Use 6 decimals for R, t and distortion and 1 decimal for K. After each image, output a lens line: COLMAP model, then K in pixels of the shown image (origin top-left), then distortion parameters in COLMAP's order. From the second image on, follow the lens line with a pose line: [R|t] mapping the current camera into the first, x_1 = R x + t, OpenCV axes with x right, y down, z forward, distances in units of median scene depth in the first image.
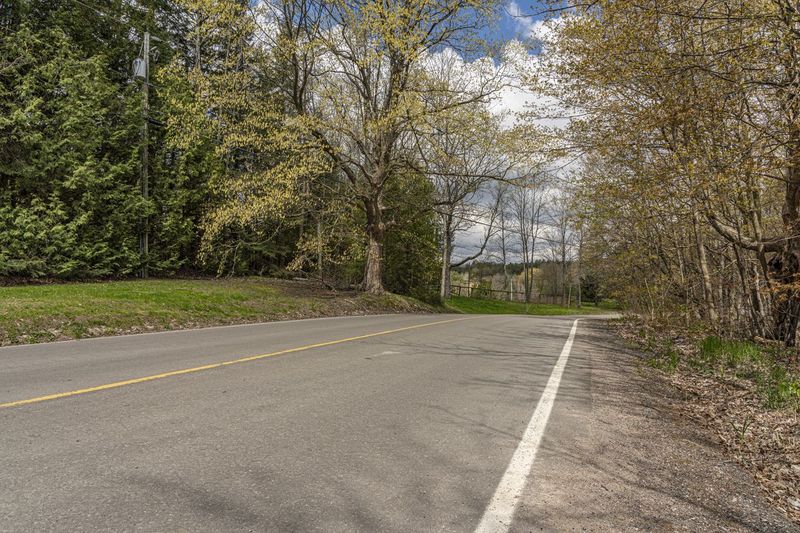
lens RADIAL K [[577.6, 0, 400.0], [0, 577.6, 266.5], [0, 0, 1]] dist [0.001198, 0.000220]
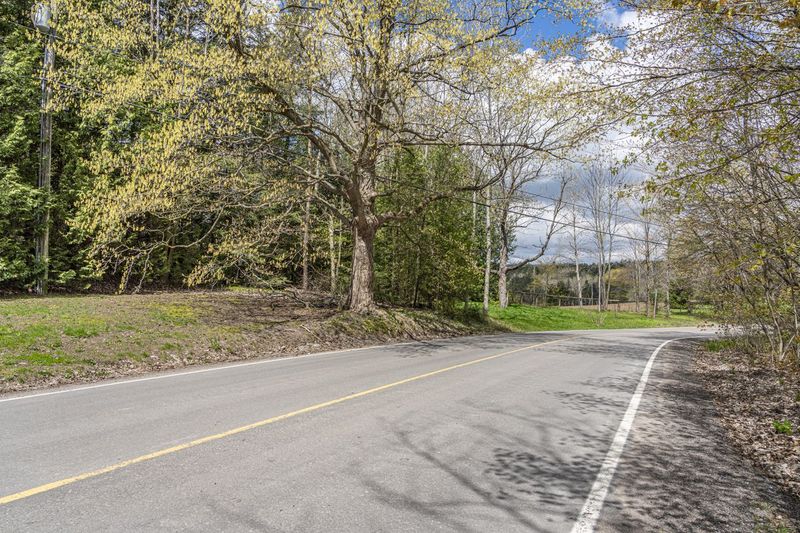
lens RADIAL K [[577.6, 0, 400.0], [0, 577.6, 266.5], [0, 0, 1]] dist [0.001198, 0.000220]
pose [[0.990638, -0.009822, -0.136165, 0.073685], [0.009343, 0.999948, -0.004157, -0.005090], [0.136198, 0.002846, 0.990677, 0.206326]]
